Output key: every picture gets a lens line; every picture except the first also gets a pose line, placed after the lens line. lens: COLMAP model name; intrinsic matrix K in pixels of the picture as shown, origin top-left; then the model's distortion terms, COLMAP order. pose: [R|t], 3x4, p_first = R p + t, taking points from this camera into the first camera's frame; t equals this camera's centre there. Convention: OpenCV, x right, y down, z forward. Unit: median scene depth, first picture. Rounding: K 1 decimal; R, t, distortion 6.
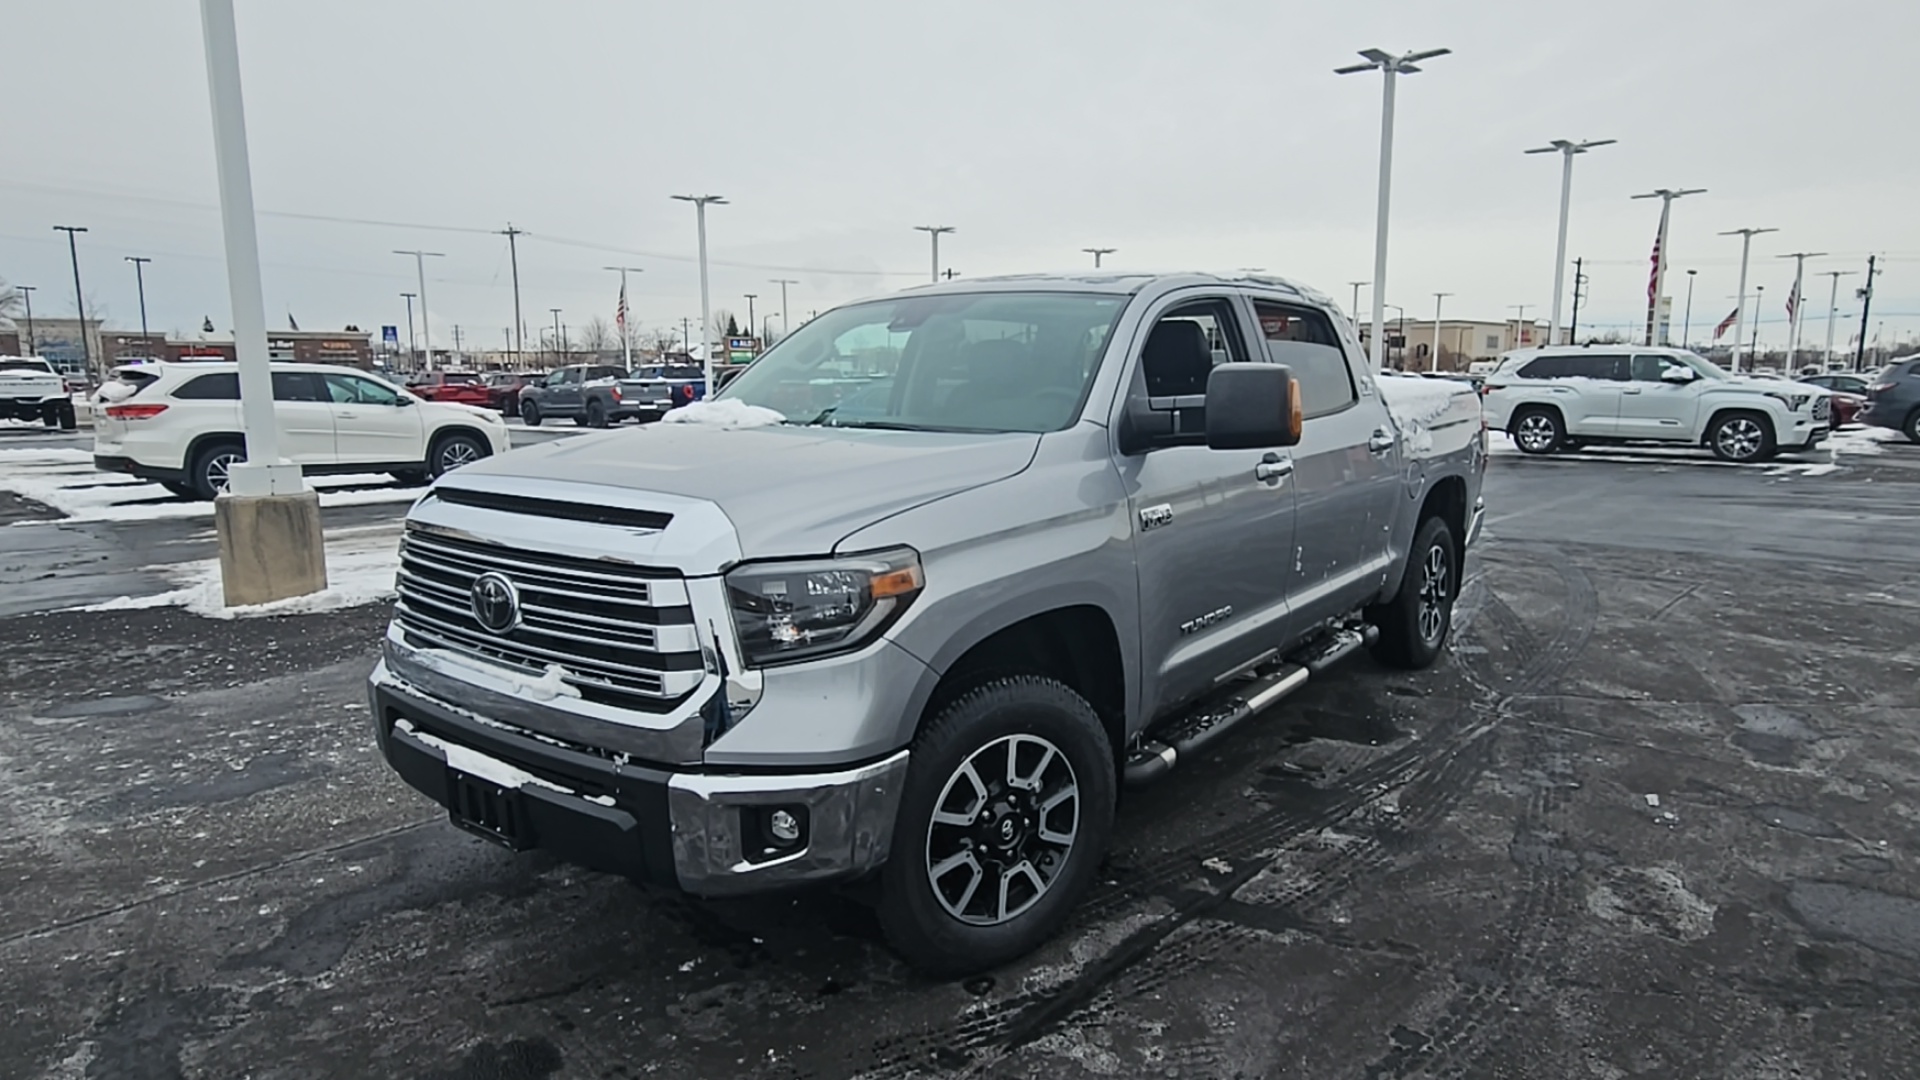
lens RADIAL K [[1110.4, 0, 979.4], [0, 1110.4, 541.8], [0, 0, 1]] dist [0.007699, -0.002940]
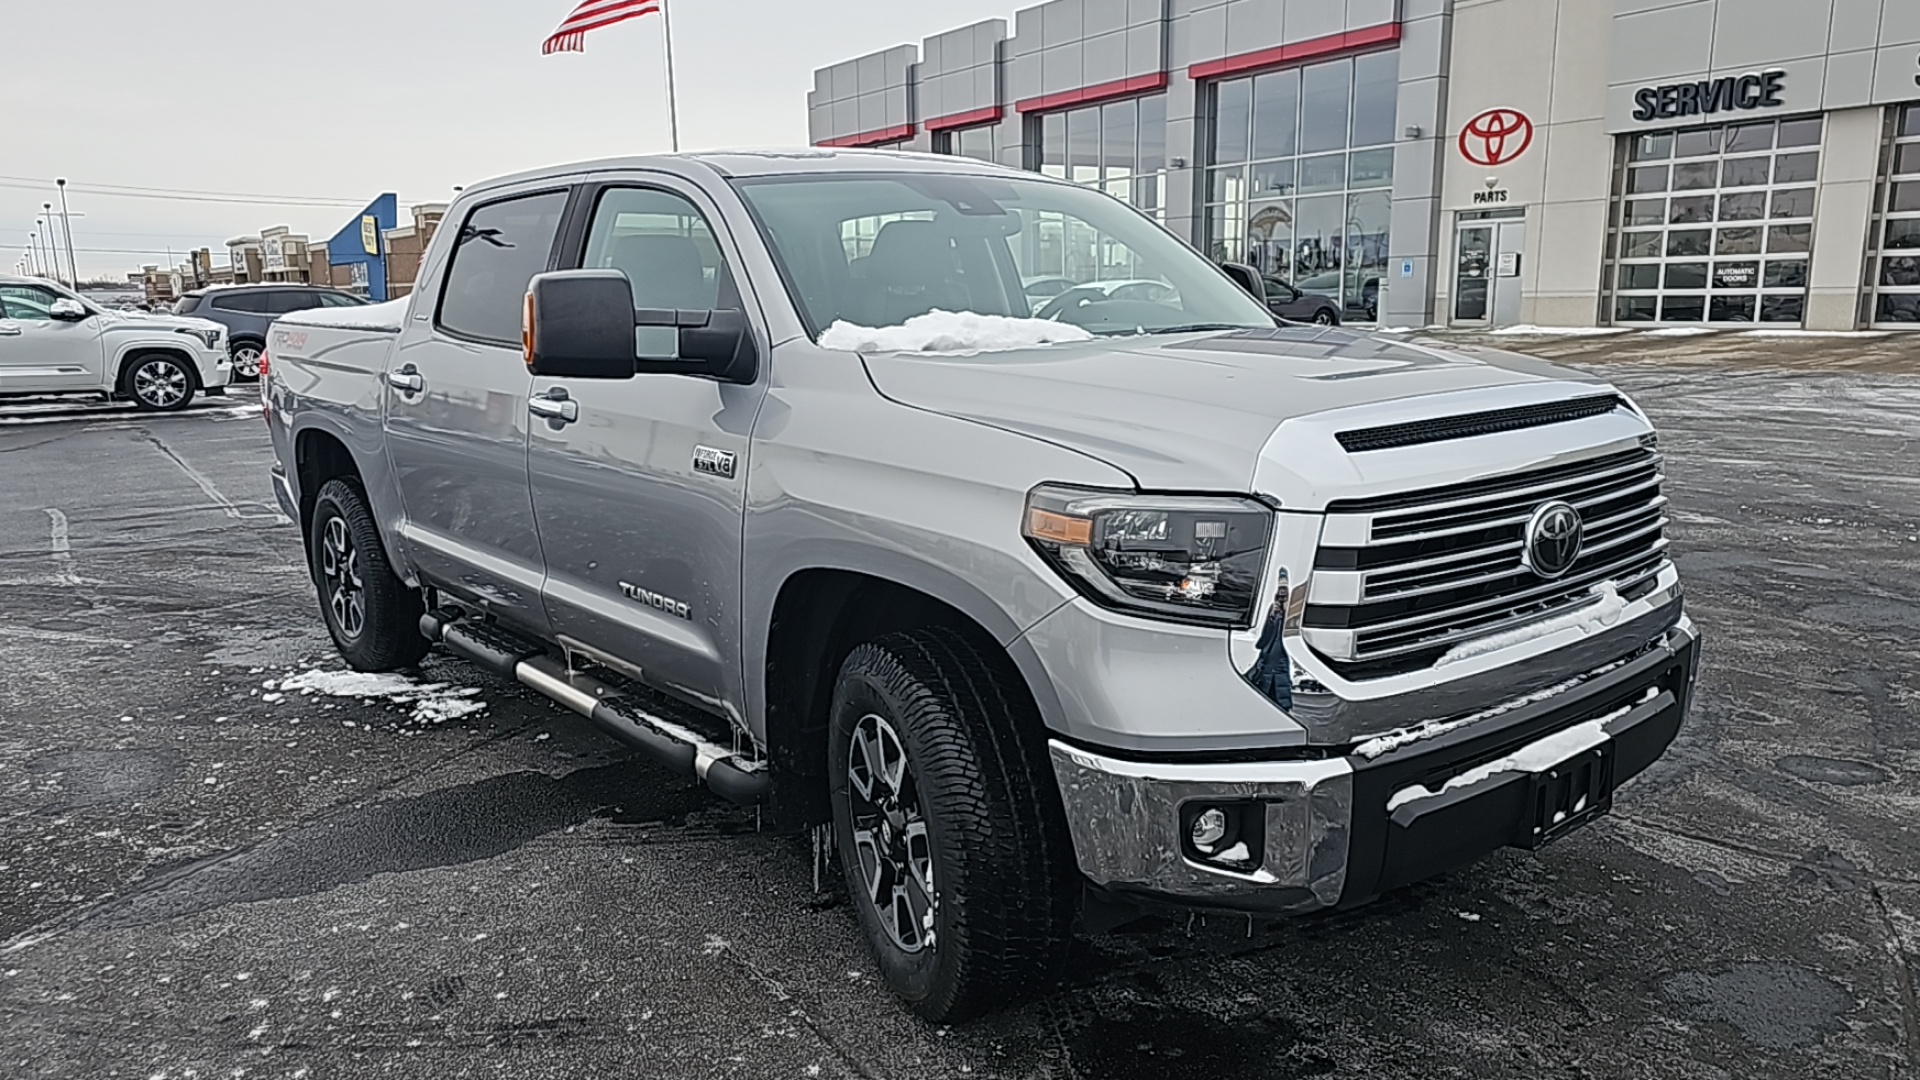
lens RADIAL K [[1376.5, 0, 928.0], [0, 1376.5, 559.0], [0, 0, 1]] dist [0.053441, -0.013844]
pose [[0.239690, -0.187614, 0.952549, -1.326235], [0.168062, 0.974356, 0.149619, -0.139038], [-0.956192, 0.124225, 0.265074, 1.030548]]
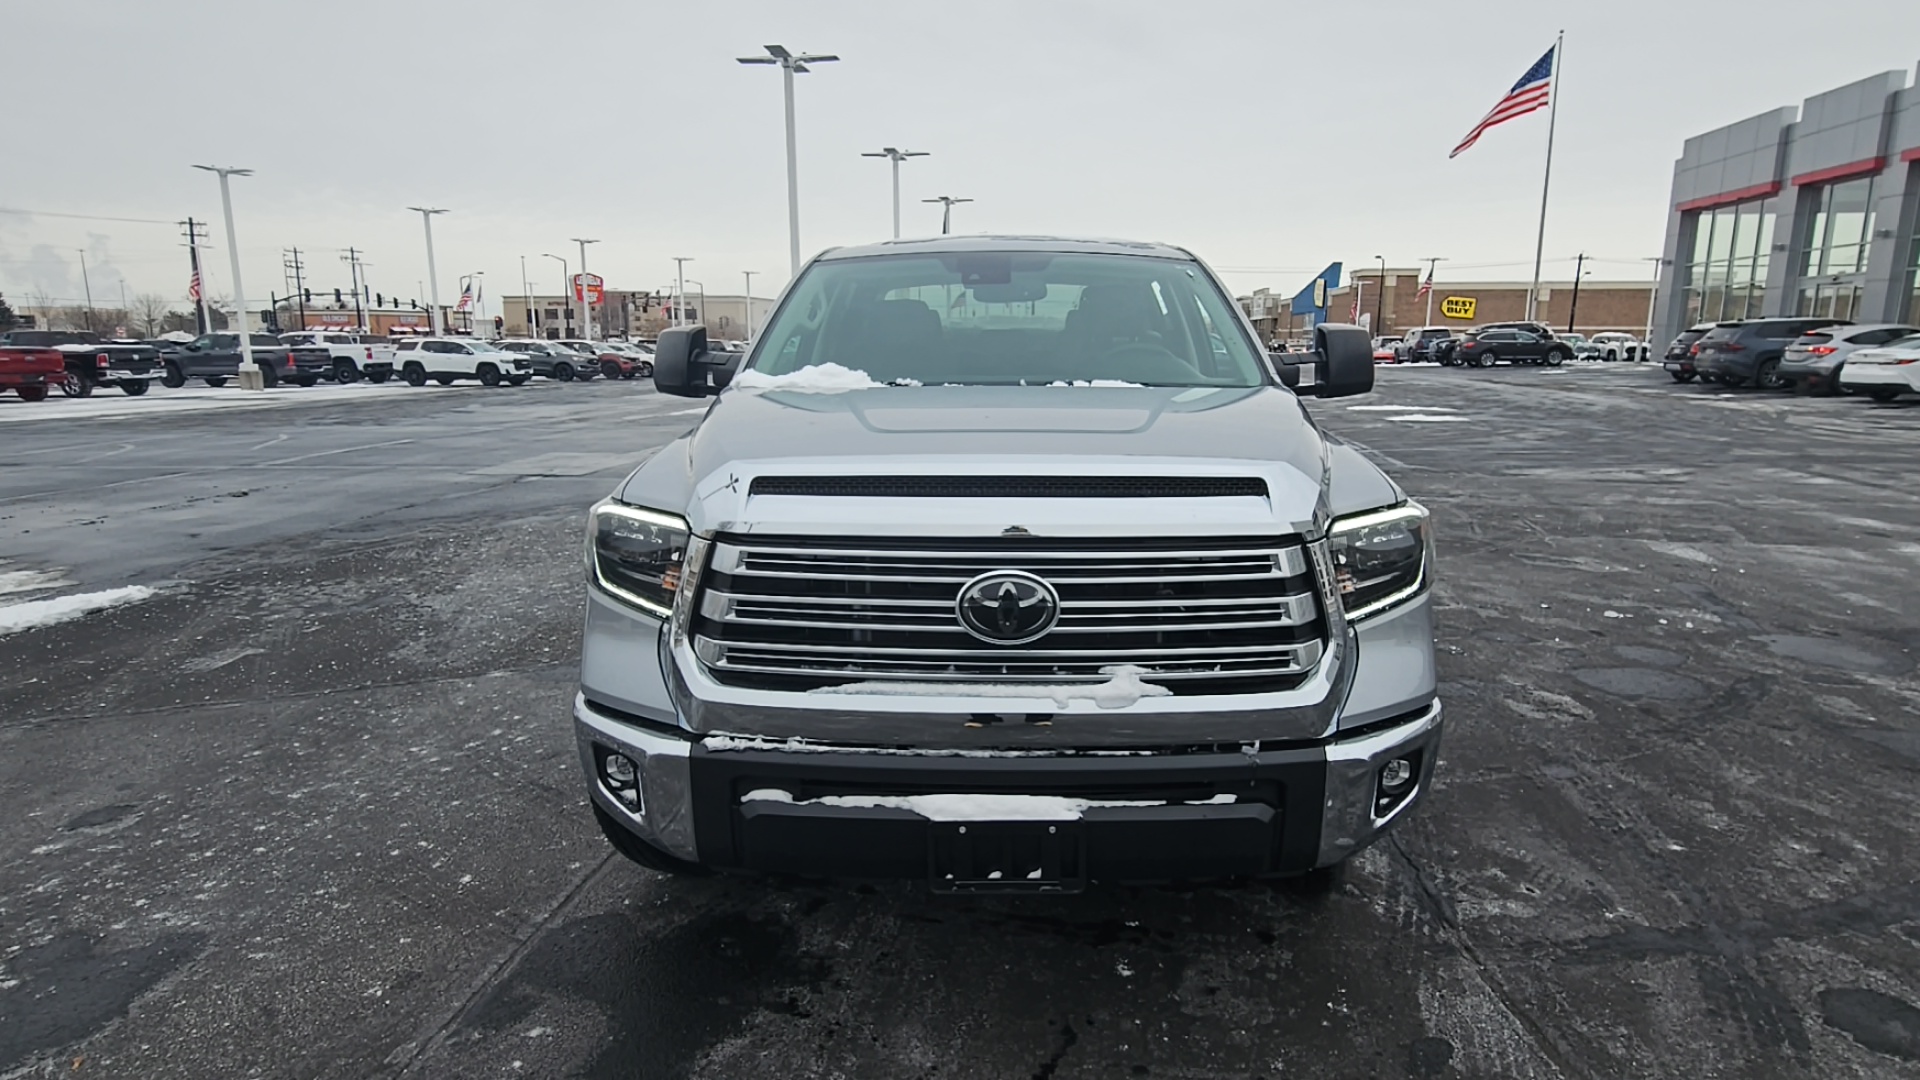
lens RADIAL K [[1026.7, 0, 971.3], [0, 1026.7, 528.3], [0, 0, 1]] dist [0.008085, -0.003578]
pose [[0.811900, -0.102523, 0.574724, -0.781527], [0.085909, 0.994723, 0.056083, -0.042122], [-0.577441, 0.003840, 0.816423, 0.351739]]
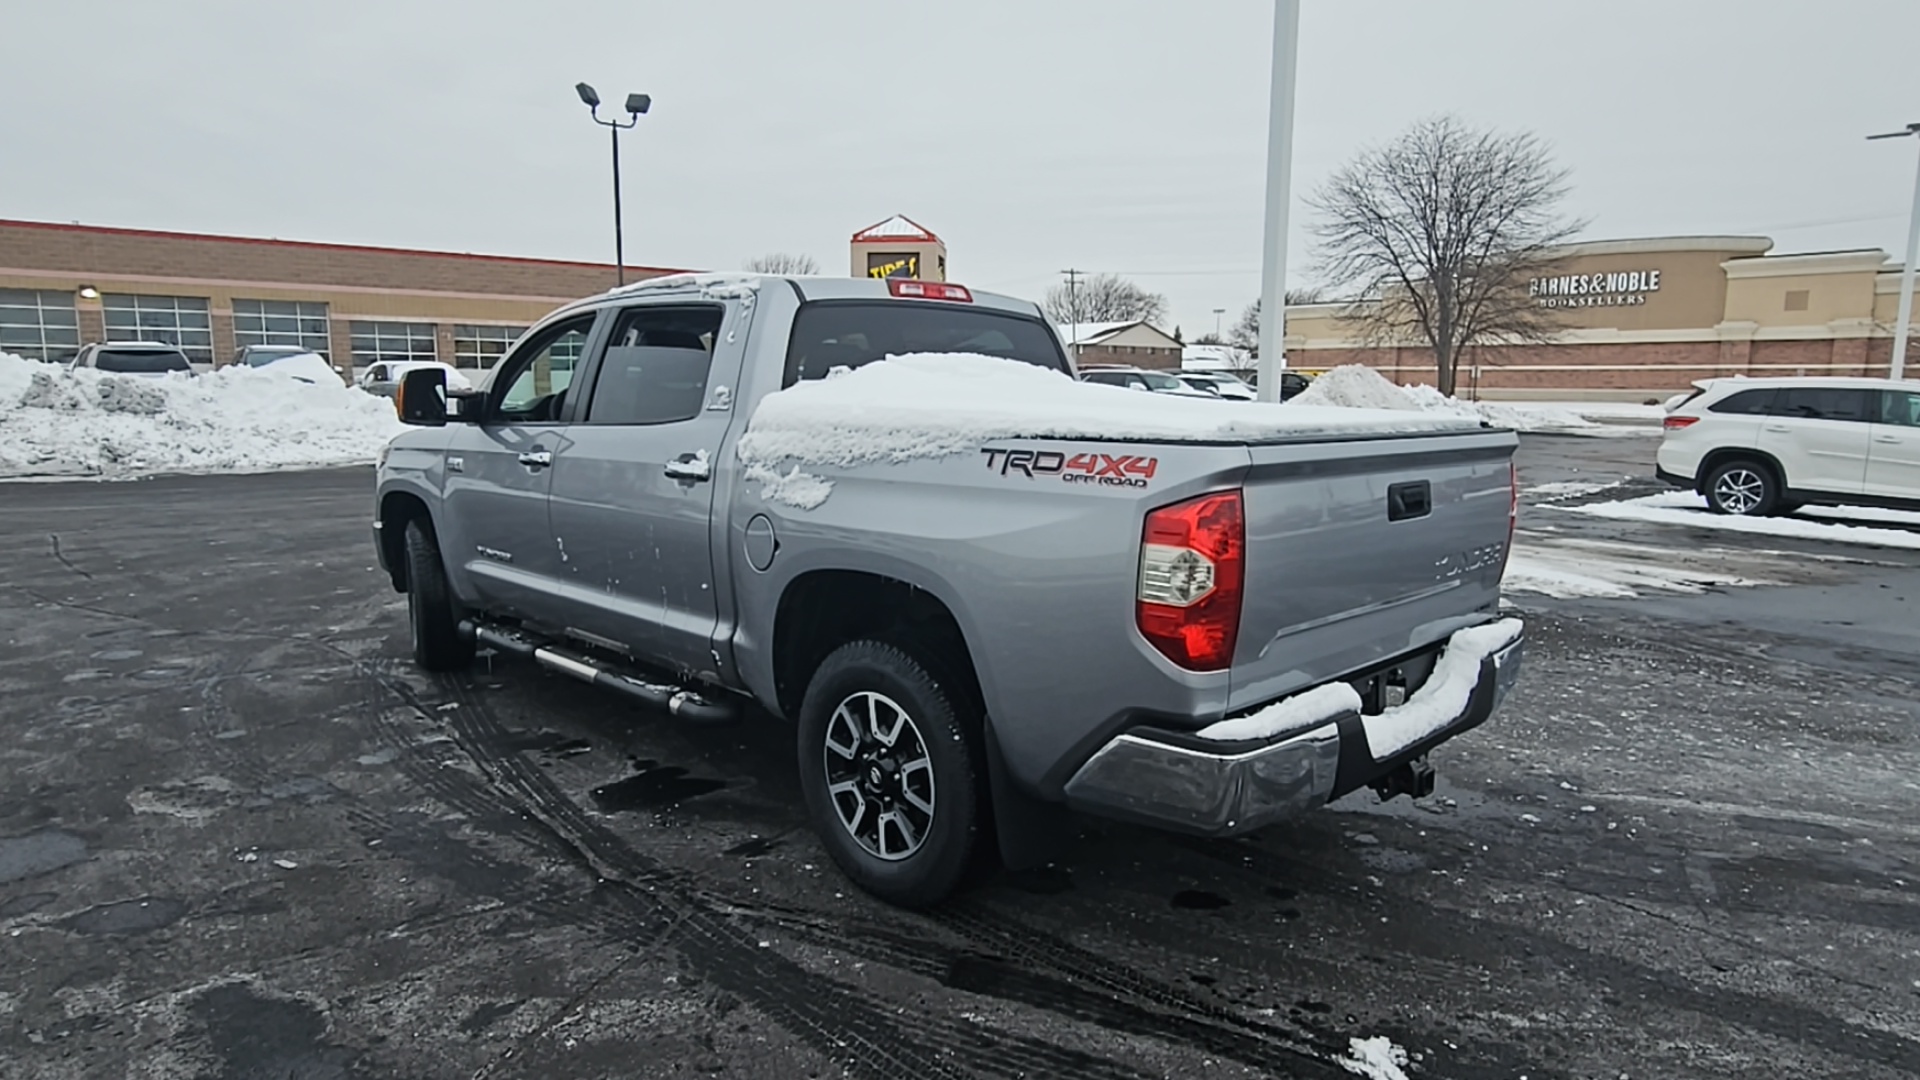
lens RADIAL K [[1110.4, 0, 988.5], [0, 1110.4, 552.8], [0, 0, 1]] dist [0.007699, -0.002940]
pose [[-0.118631, 0.156133, -0.980586, 1.769903], [-0.163607, 0.970988, 0.174398, -0.324765], [0.979367, 0.181120, -0.089645, 2.050759]]
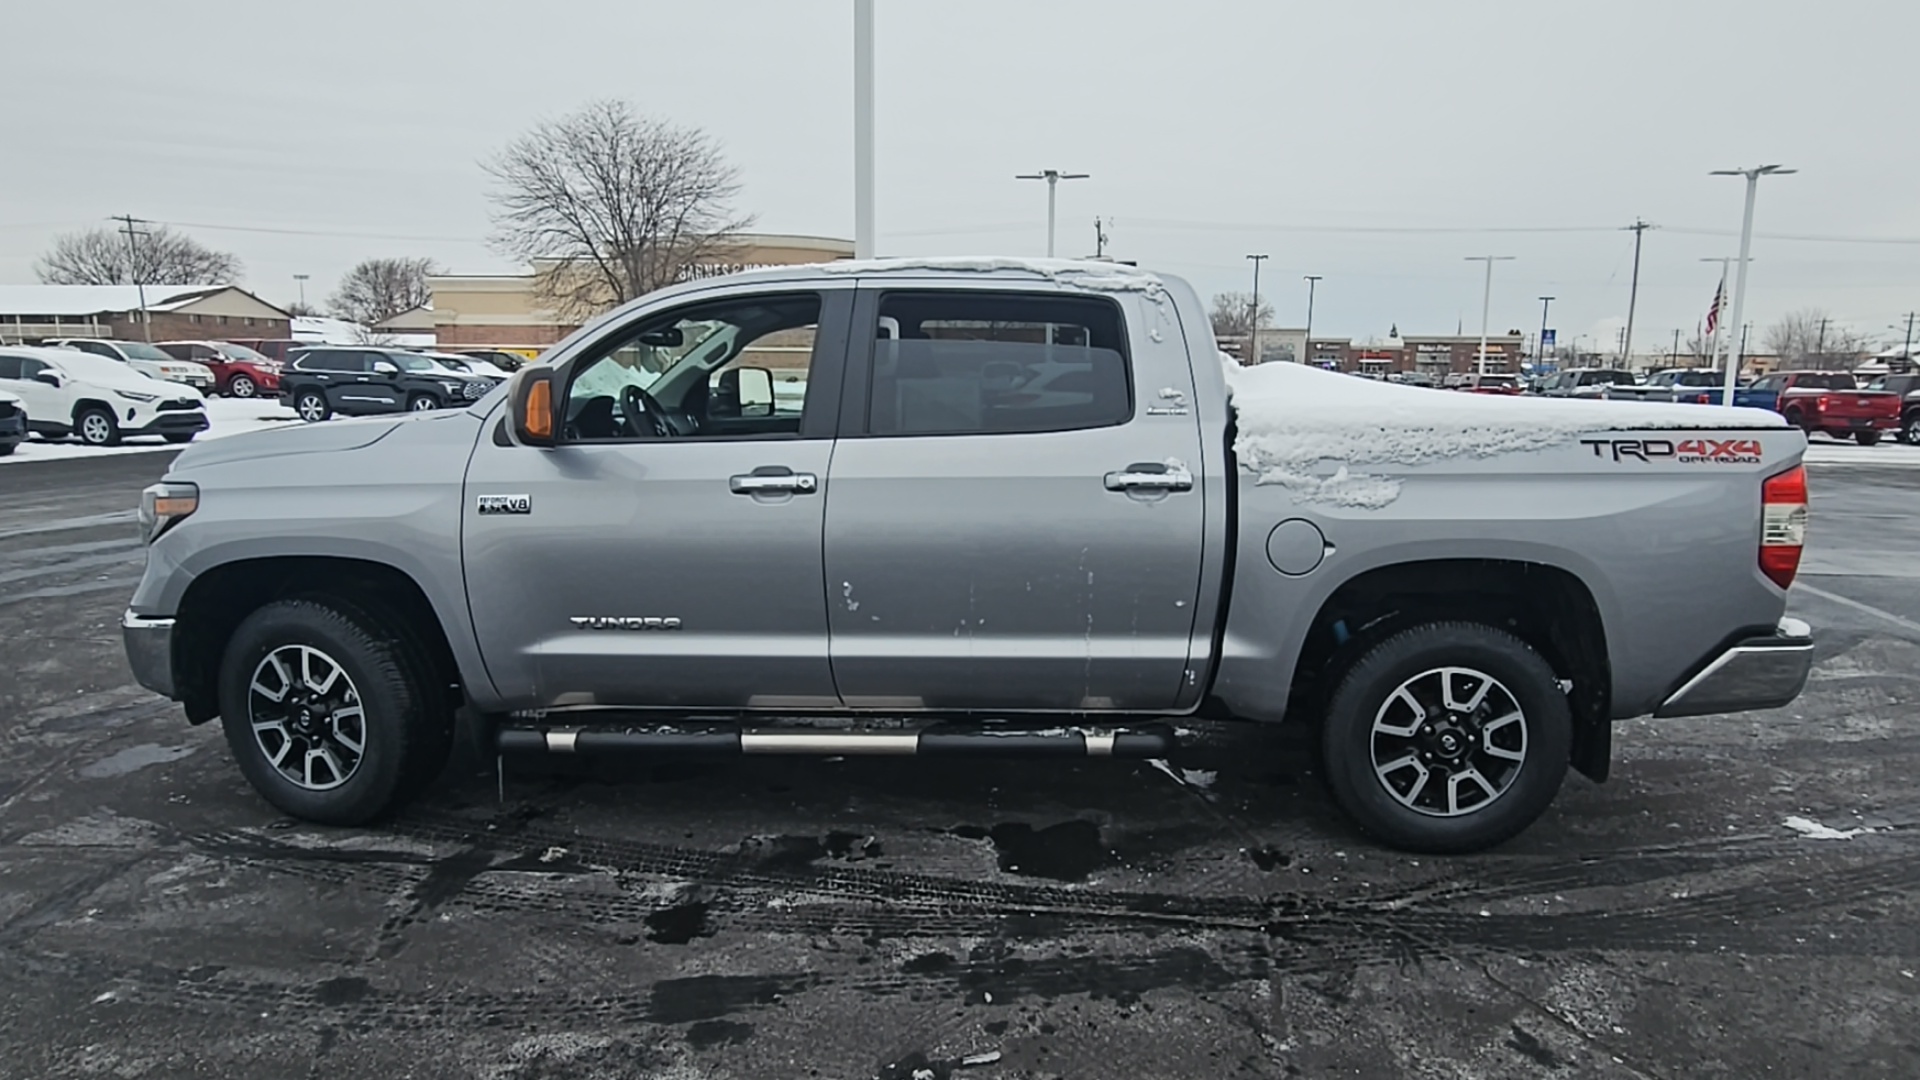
lens RADIAL K [[1110.4, 0, 984.7], [0, 1110.4, 548.1], [0, 0, 1]] dist [0.007699, -0.002940]
pose [[0.583362, 0.141680, -0.799759, 1.394083], [-0.139612, 0.987504, 0.073103, -0.133724], [0.800123, 0.069011, 0.595853, 0.782938]]
